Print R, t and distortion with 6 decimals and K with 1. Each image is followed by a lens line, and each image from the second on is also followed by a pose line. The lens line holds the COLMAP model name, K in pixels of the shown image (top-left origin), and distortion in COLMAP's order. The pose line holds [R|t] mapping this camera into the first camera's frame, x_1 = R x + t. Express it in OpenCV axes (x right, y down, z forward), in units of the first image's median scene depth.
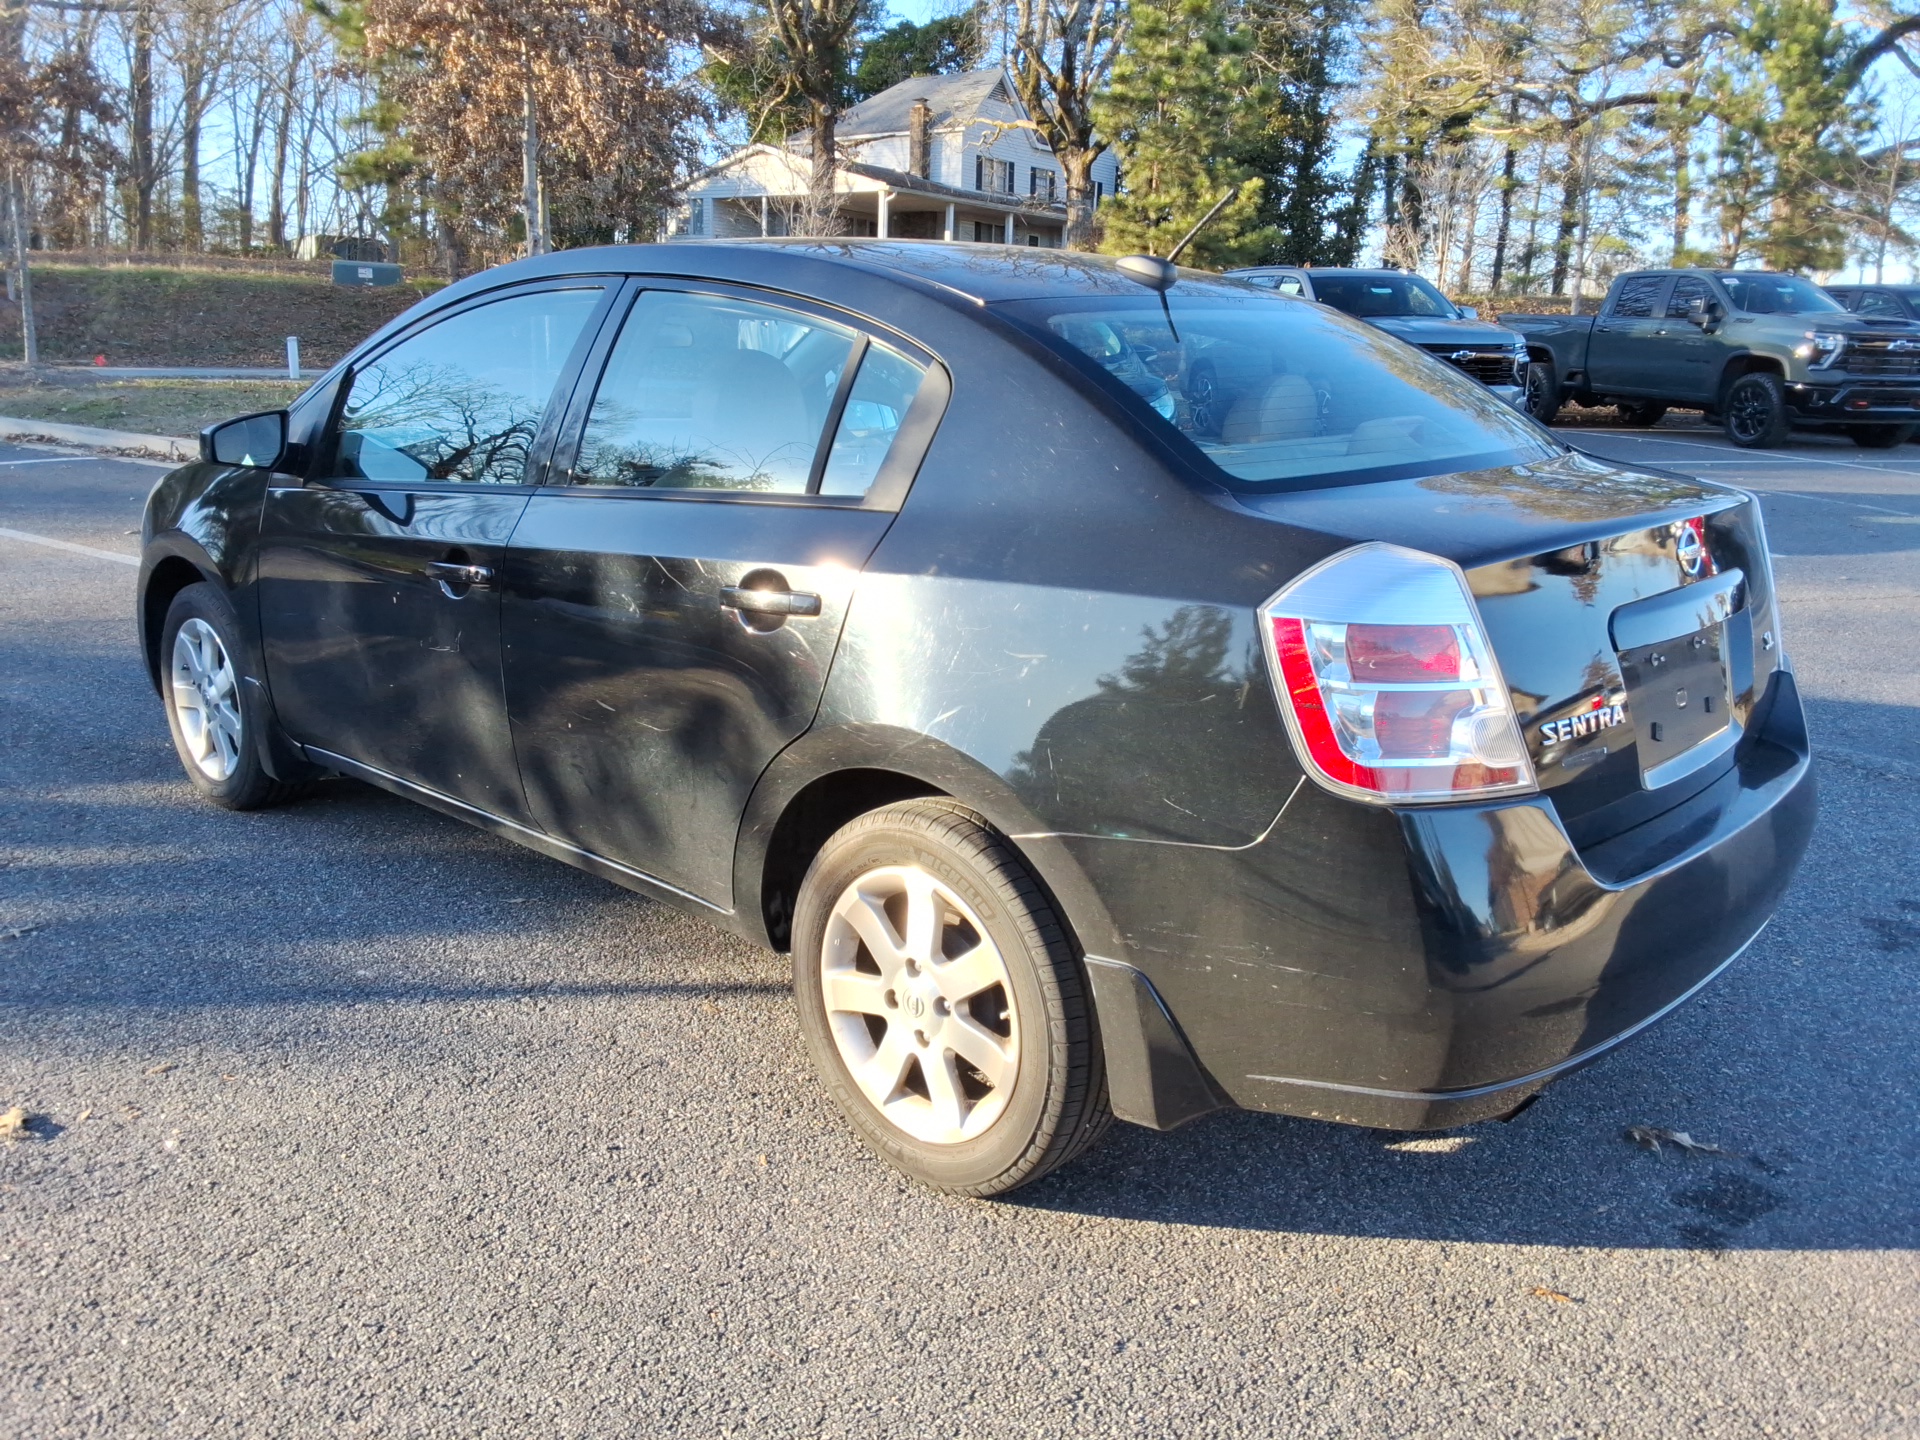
lens RADIAL K [[1531.1, 0, 947.8], [0, 1531.1, 721.3], [0, 0, 1]] dist [0.092880, -0.116022]
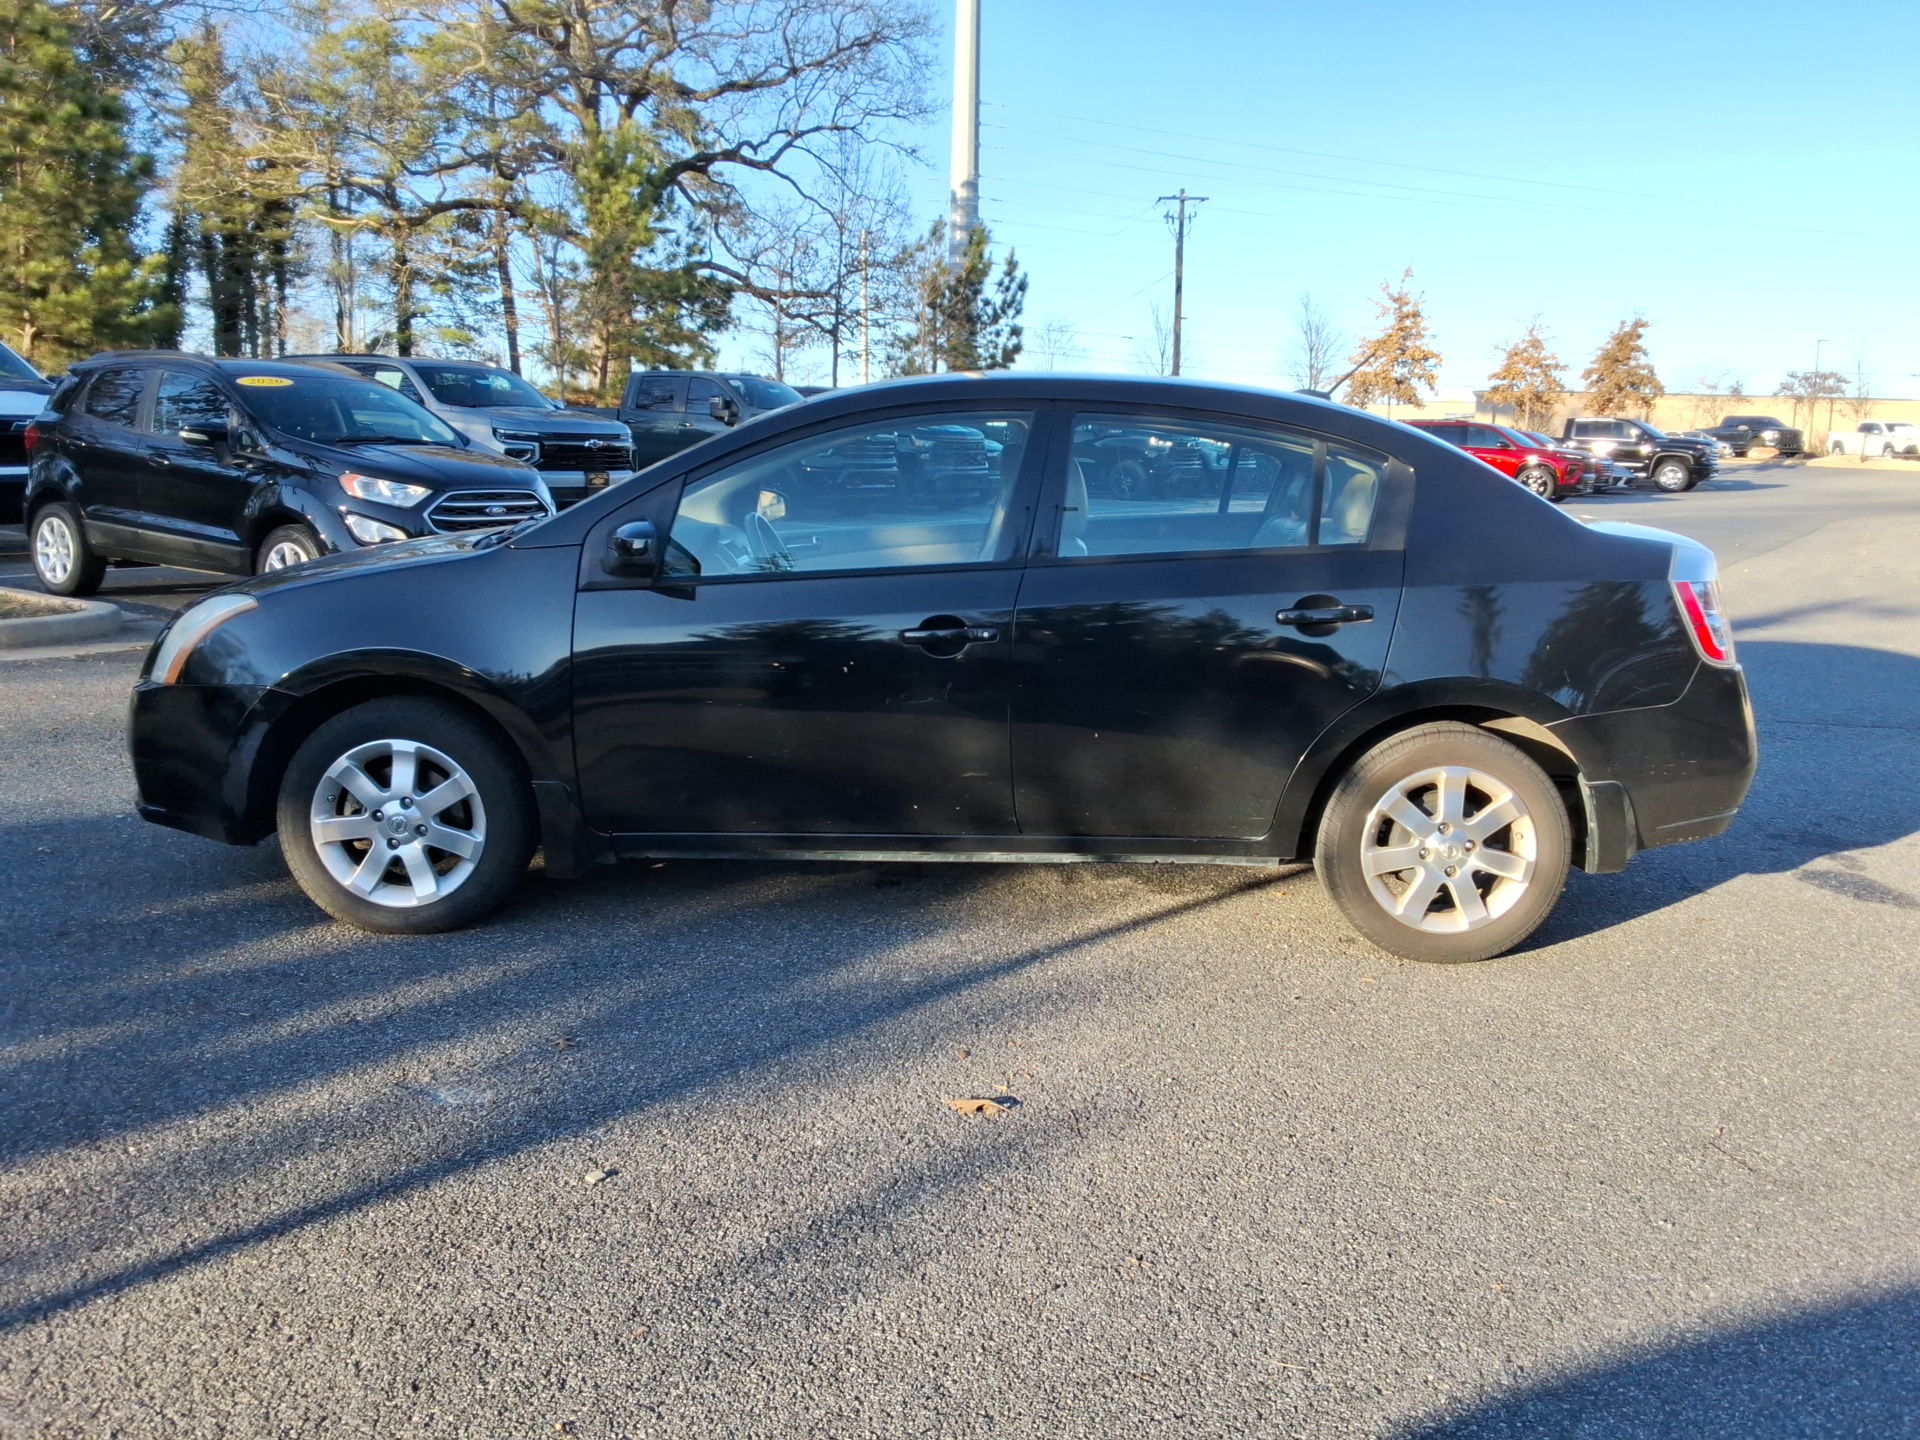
lens RADIAL K [[1591.1, 0, 951.1], [0, 1591.1, 729.4], [0, 0, 1]] dist [0.018291, -0.049560]
pose [[0.734869, -0.124948, 0.666600, -0.117700], [0.158907, 0.987244, 0.009869, -0.003358], [-0.659330, 0.098675, 0.745350, 0.006001]]
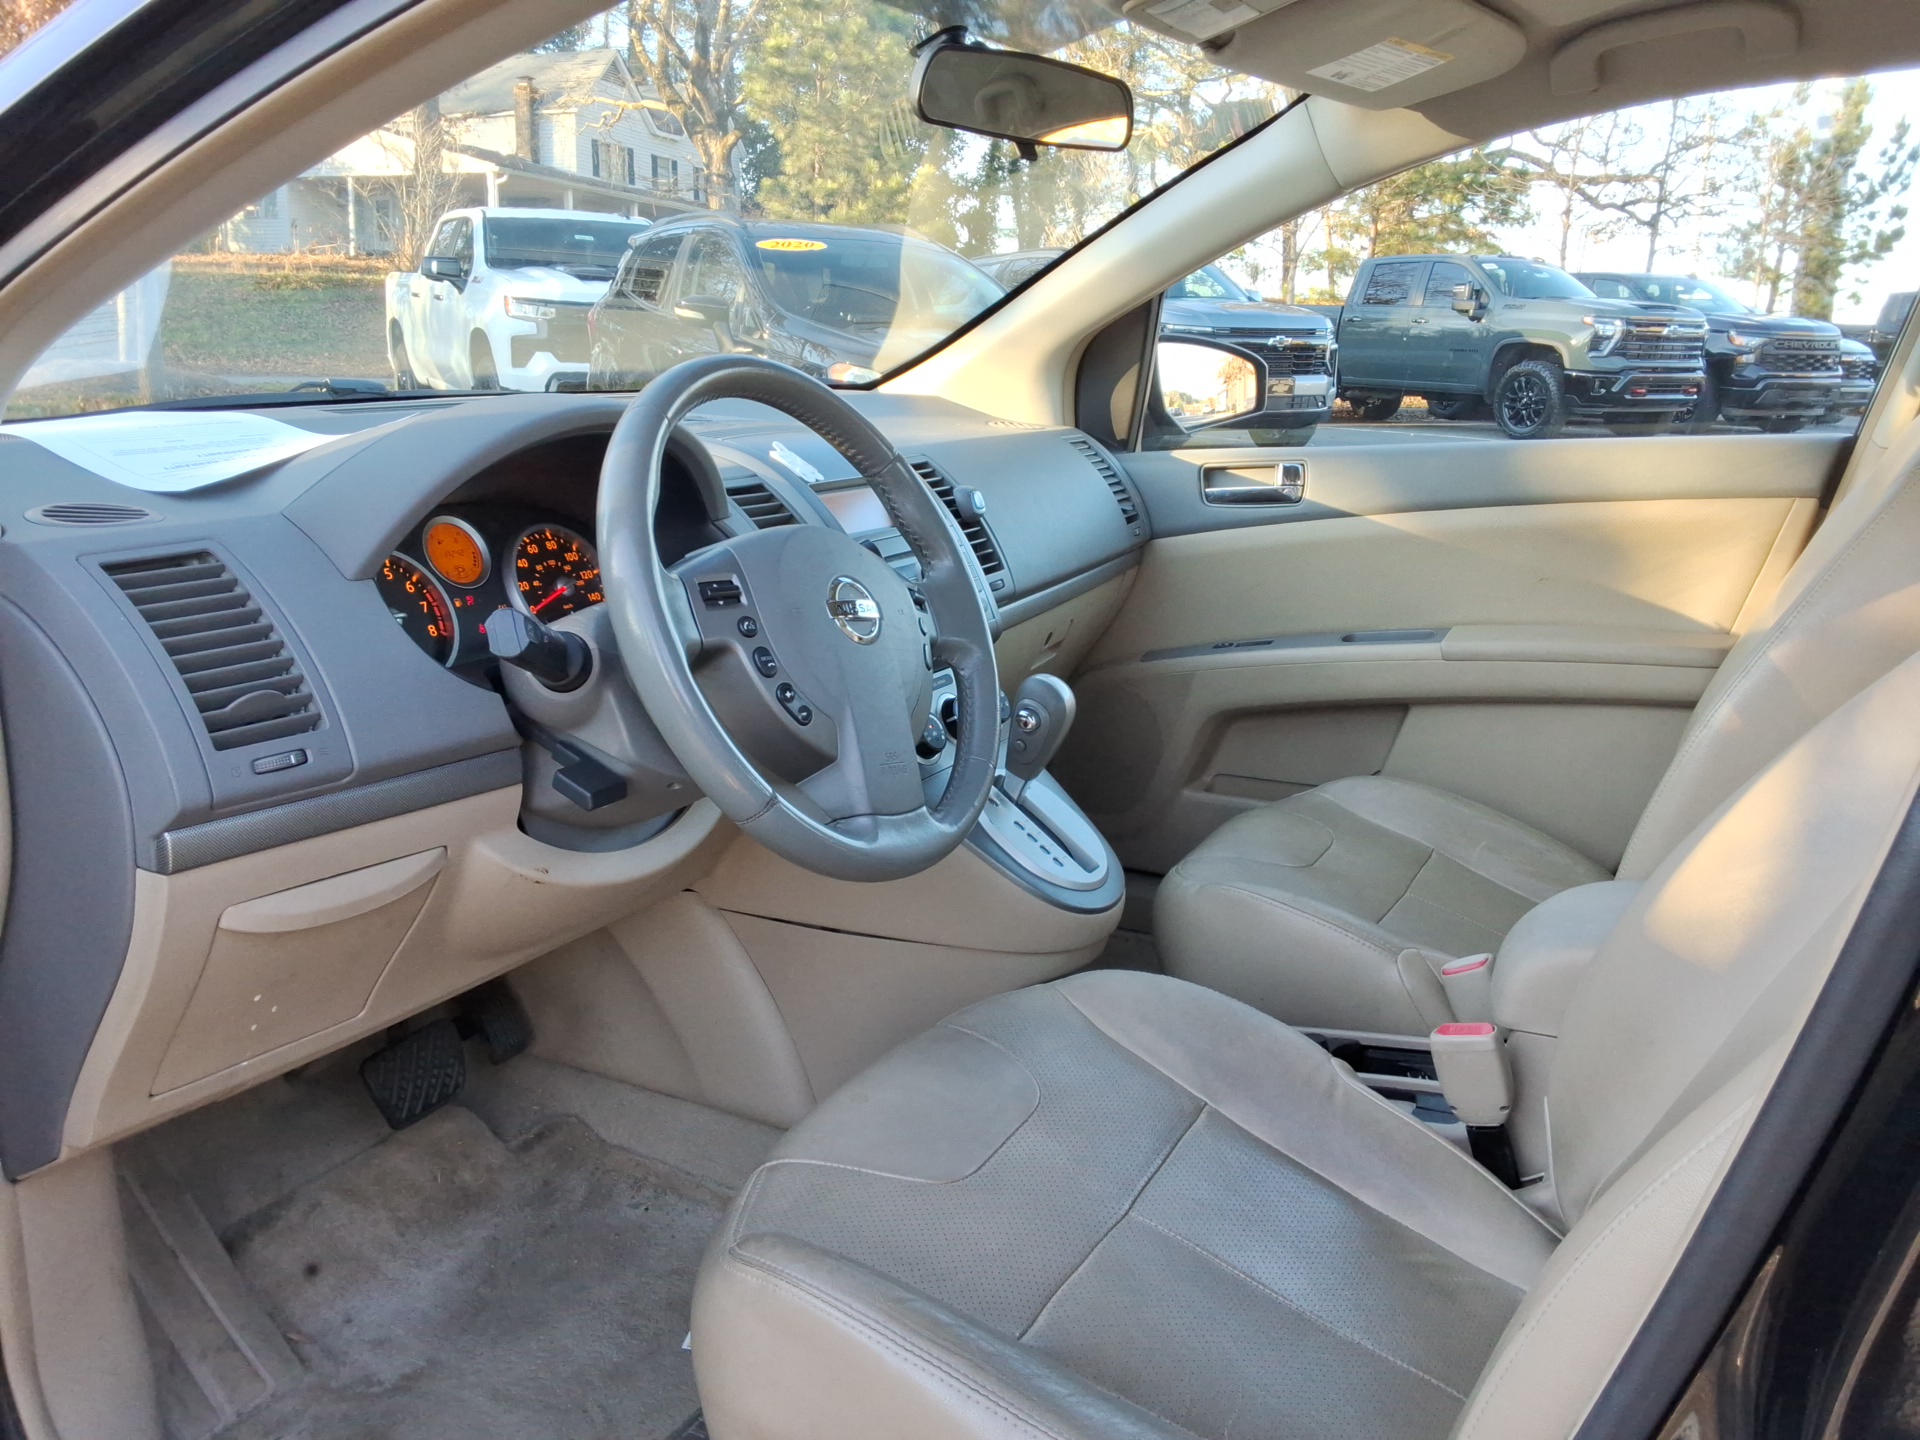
lens RADIAL K [[1531.1, 0, 975.2], [0, 1531.1, 694.5], [0, 0, 1]] dist [0.092880, -0.116022]
pose [[0.963846, -0.060331, 0.259542, -0.035744], [0.065379, 0.997801, -0.010853, -0.016140], [-0.258316, 0.027429, 0.965671, 0.089673]]
